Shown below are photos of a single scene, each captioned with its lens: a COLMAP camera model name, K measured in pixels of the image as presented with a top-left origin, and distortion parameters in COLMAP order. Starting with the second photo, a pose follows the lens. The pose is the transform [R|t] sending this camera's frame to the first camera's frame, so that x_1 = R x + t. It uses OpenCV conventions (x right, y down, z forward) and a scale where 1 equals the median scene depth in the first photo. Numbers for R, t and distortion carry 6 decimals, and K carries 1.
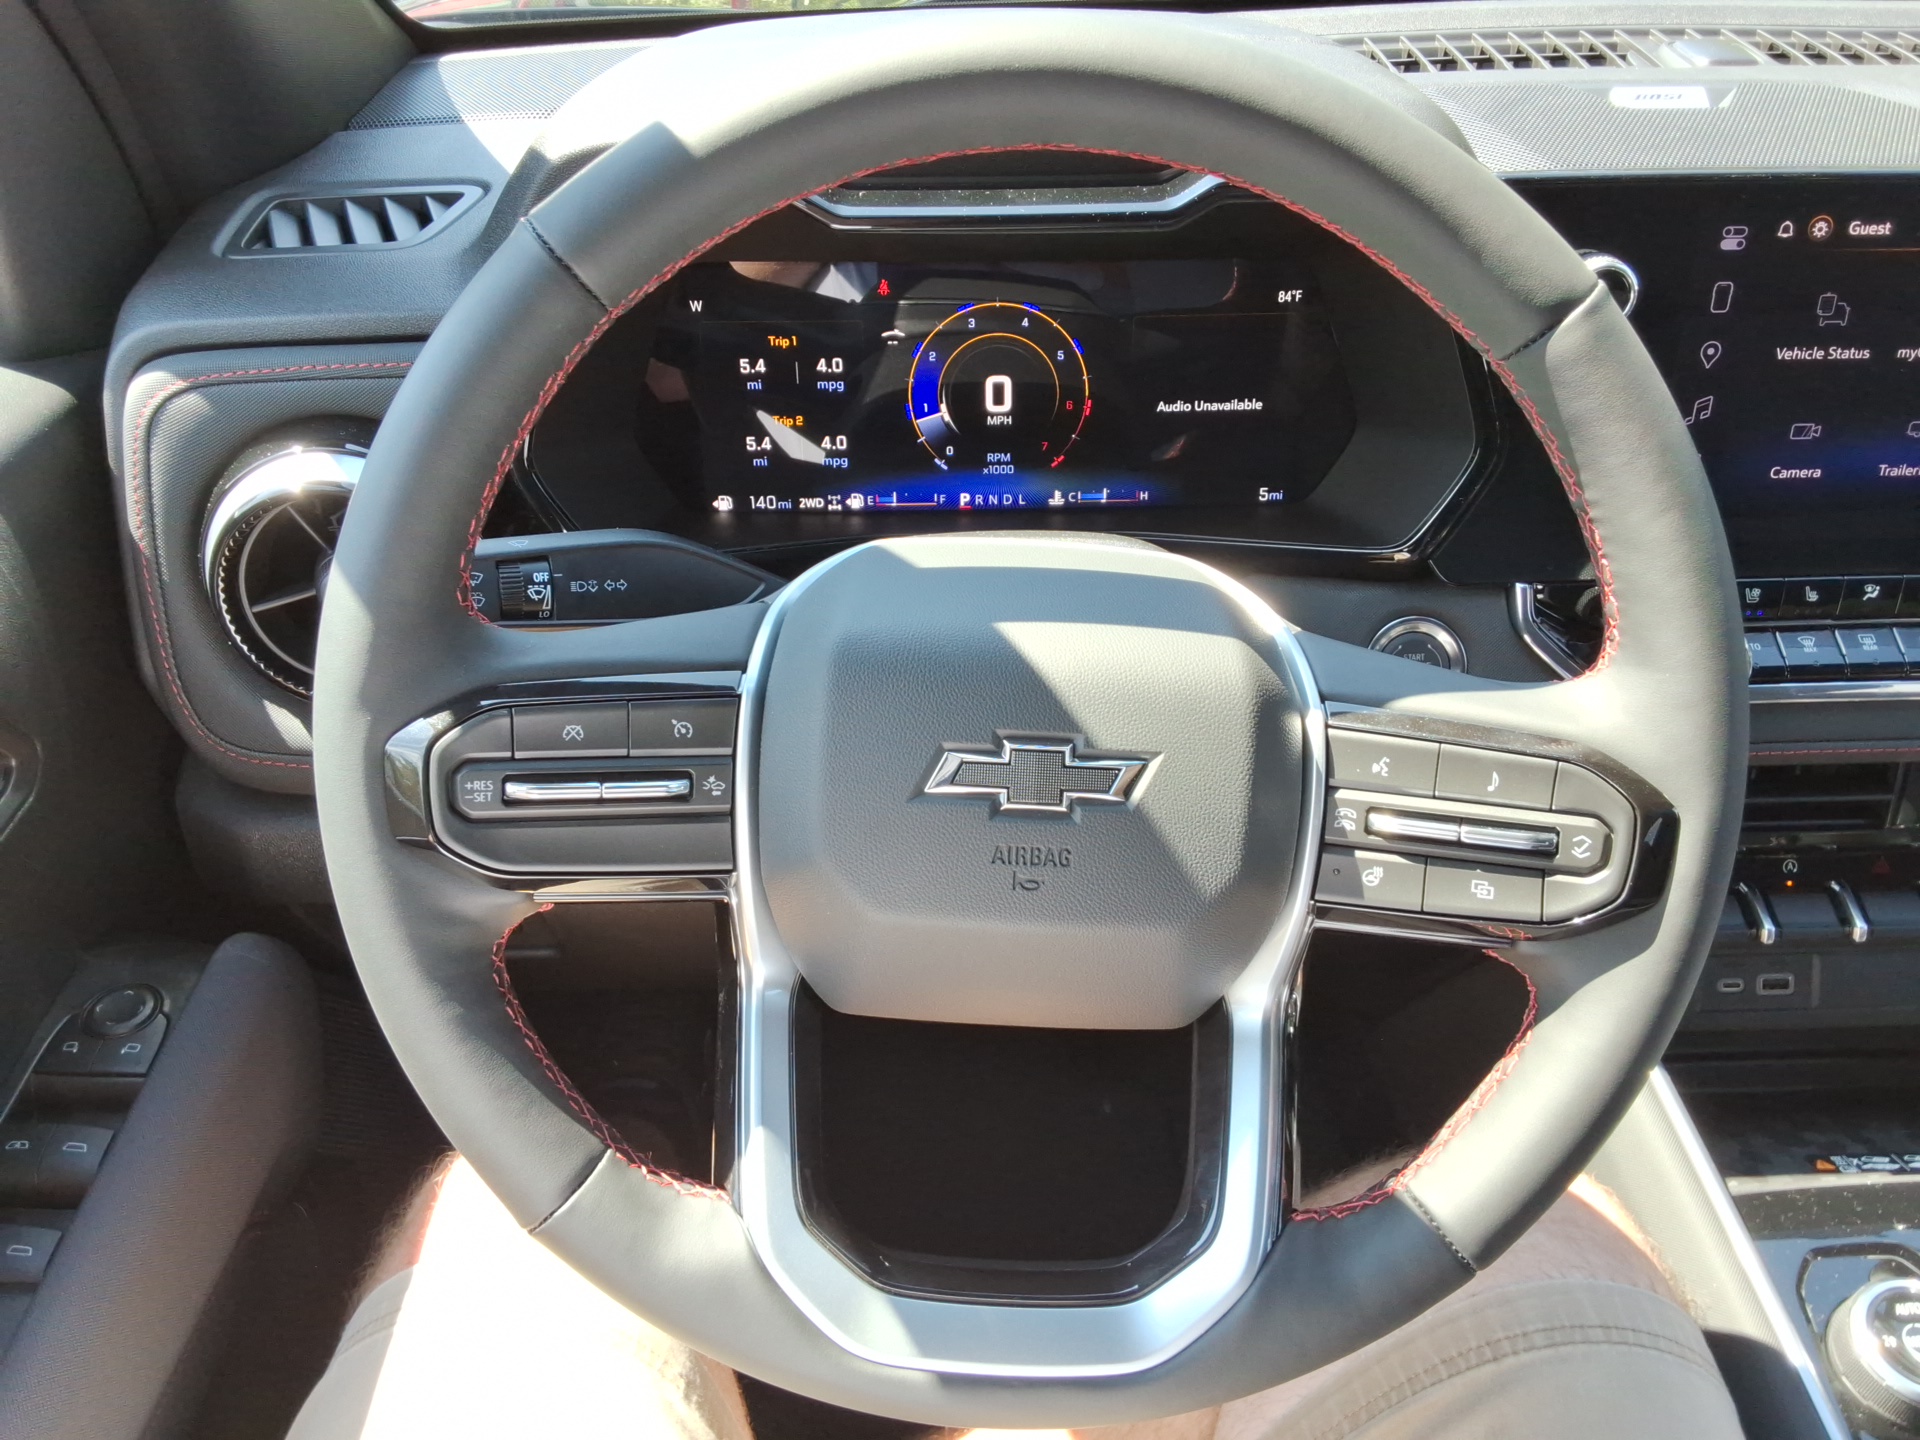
lens RADIAL K [[1546.6, 0, 975.1], [0, 1546.6, 716.2], [0, 0, 1]] dist [0.108796, -0.177862]
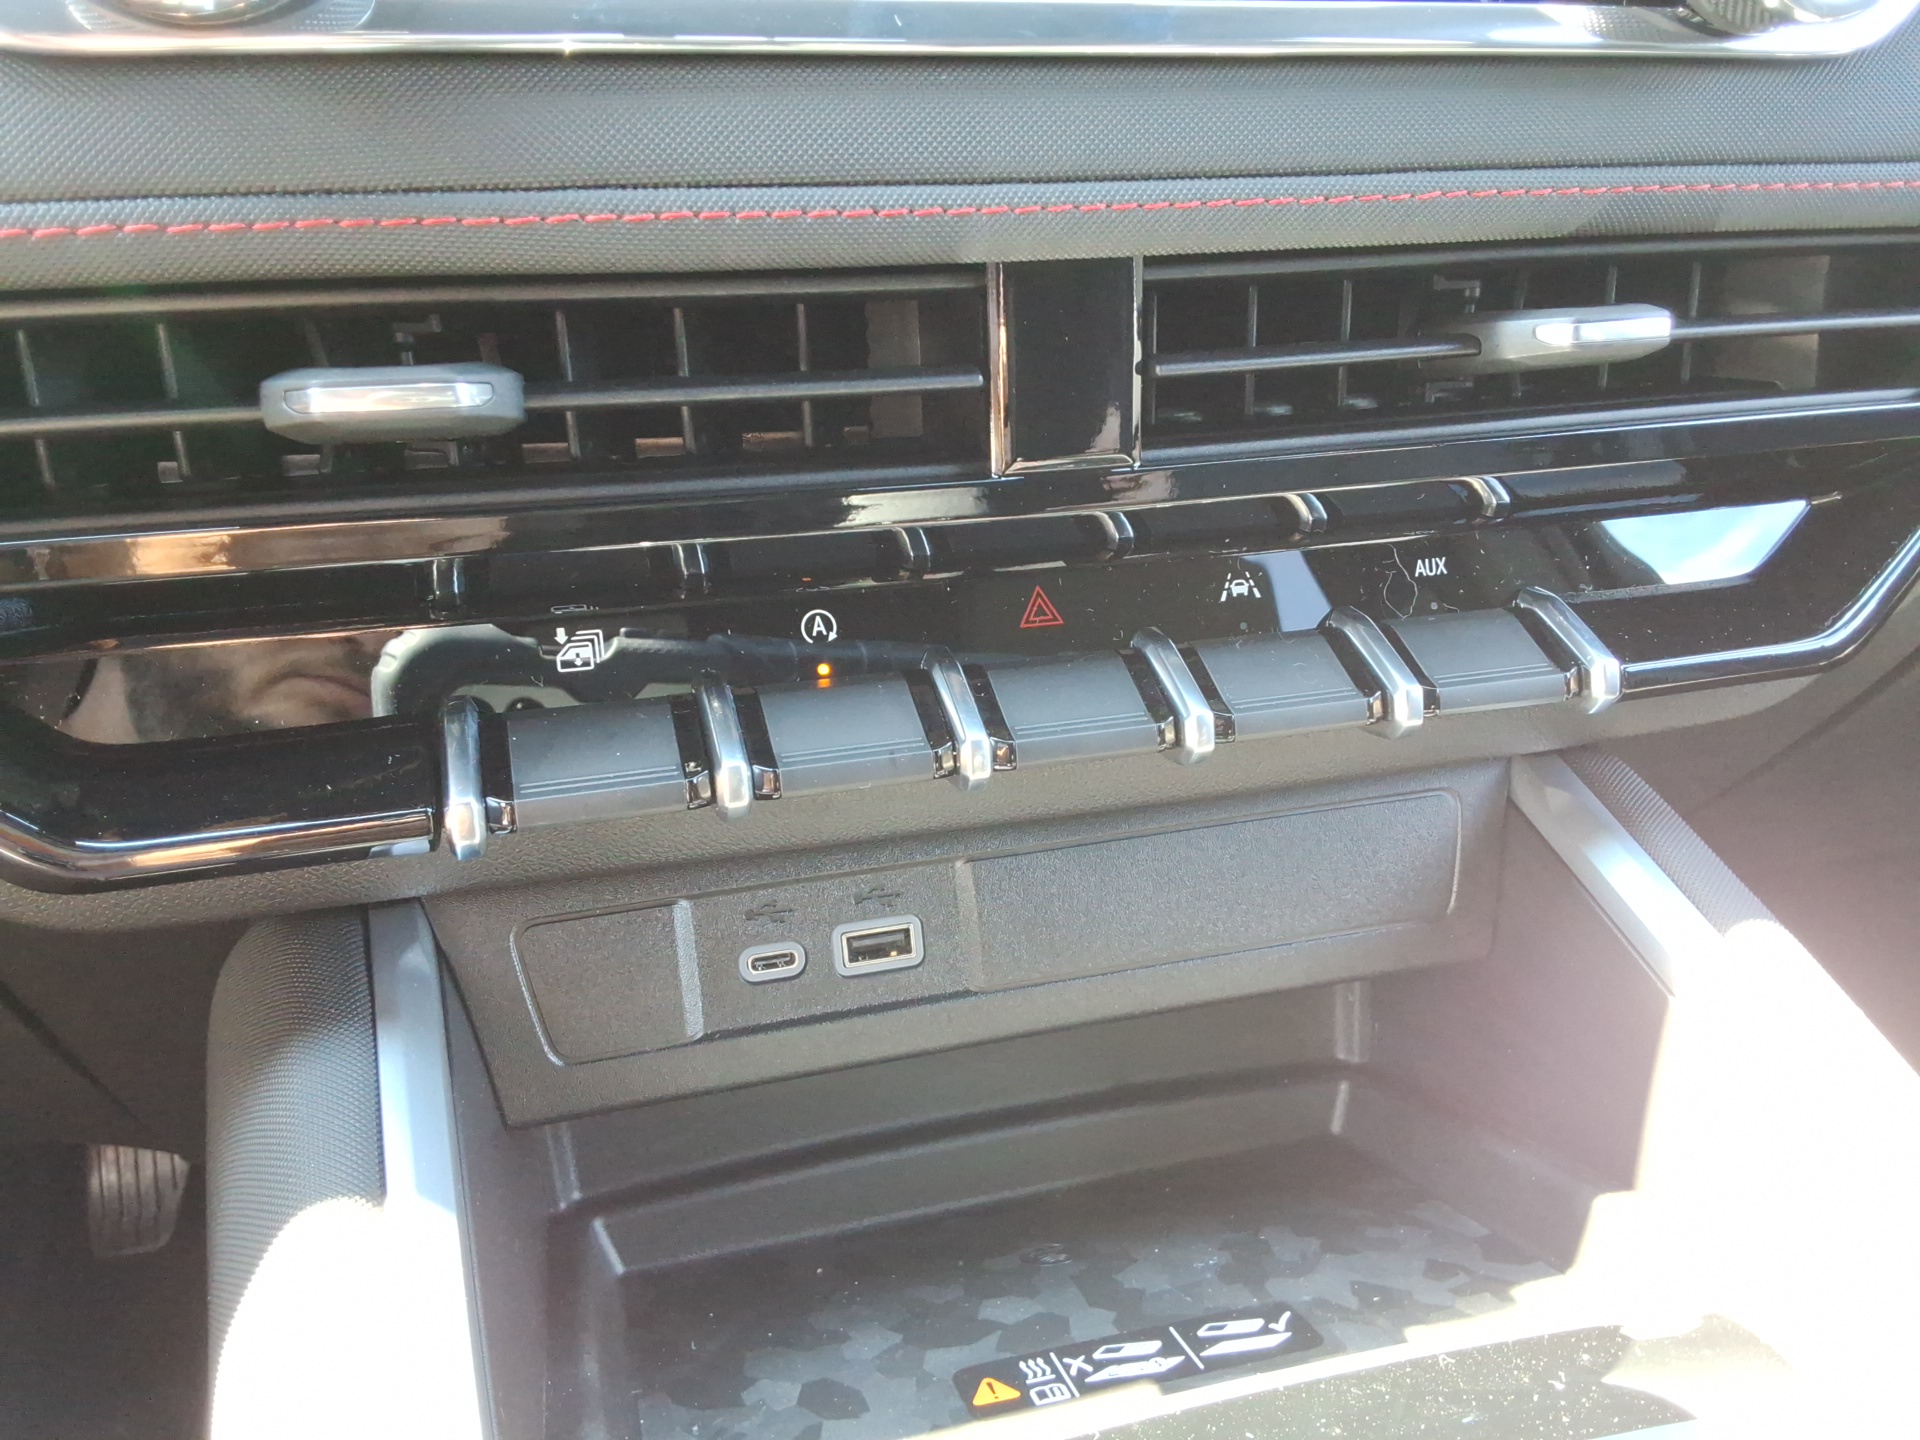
lens RADIAL K [[1550.2, 0, 971.9], [0, 1550.2, 697.8], [0, 0, 1]] dist [0.103376, -0.162088]
pose [[0.964134, -0.087421, 0.250606, 0.463522], [0.116335, 0.987859, -0.102961, 0.160903], [-0.238562, 0.128423, 0.962598, 0.625012]]
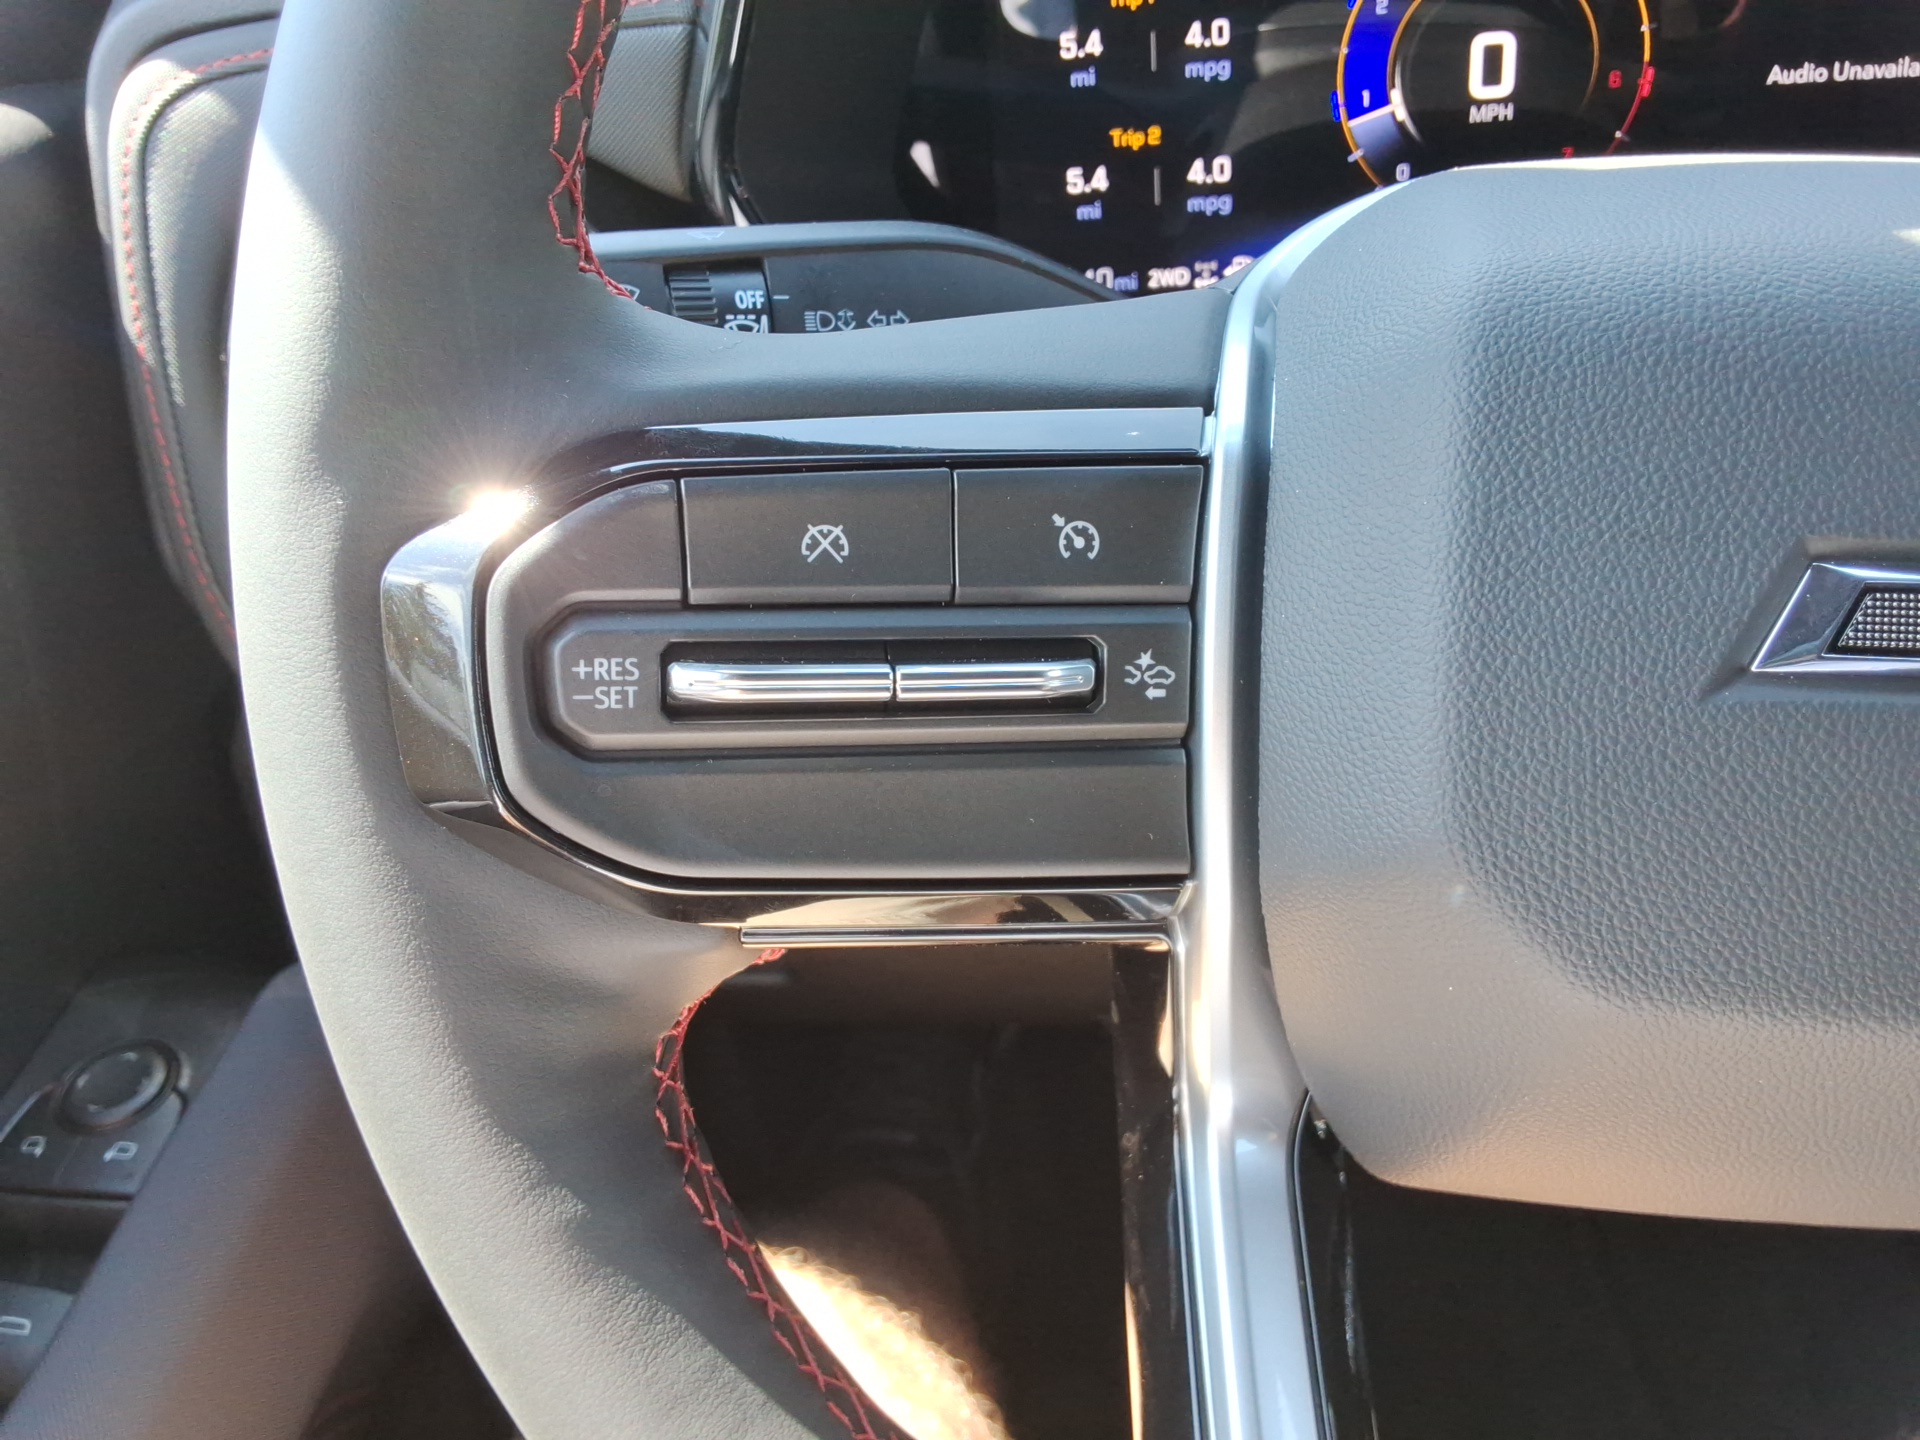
lens RADIAL K [[1582.4, 0, 964.5], [0, 1582.4, 723.8], [0, 0, 1]] dist [0.118500, -0.217448]
pose [[0.989439, -0.010153, -0.144591, -0.099492], [0.012620, 0.999790, 0.016150, 0.032047], [0.144397, -0.017804, 0.989360, 0.362671]]
